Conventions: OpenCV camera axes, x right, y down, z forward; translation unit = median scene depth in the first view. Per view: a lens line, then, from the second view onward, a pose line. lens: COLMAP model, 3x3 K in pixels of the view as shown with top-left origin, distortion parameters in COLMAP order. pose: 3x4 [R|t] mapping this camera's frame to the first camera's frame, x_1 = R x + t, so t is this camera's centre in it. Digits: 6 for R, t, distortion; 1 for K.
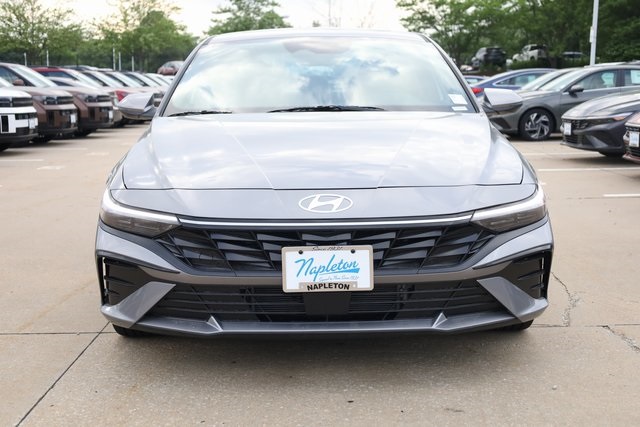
lens RADIAL K [[926.4, 0, 320.0], [0, 926.4, 213.5], [0, 0, 1]] dist [-0.033772, 0.087133]
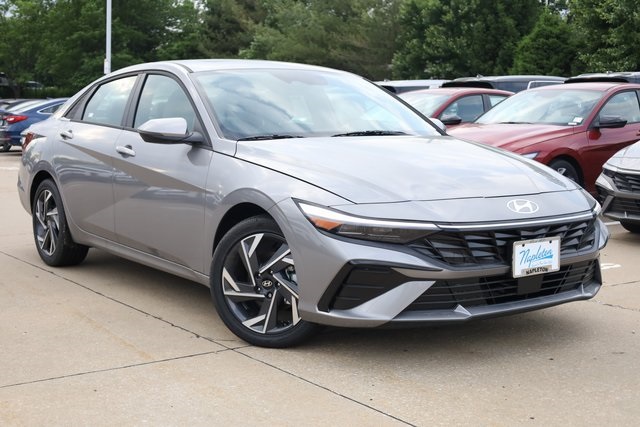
lens RADIAL K [[926.4, 0, 320.0], [0, 926.4, 213.5], [0, 0, 1]] dist [-0.033772, 0.087133]
pose [[0.819910, -0.048409, 0.570443, -0.952371], [0.066086, 0.997761, -0.010314, -0.006559], [-0.568666, 0.046155, 0.821273, 0.113527]]
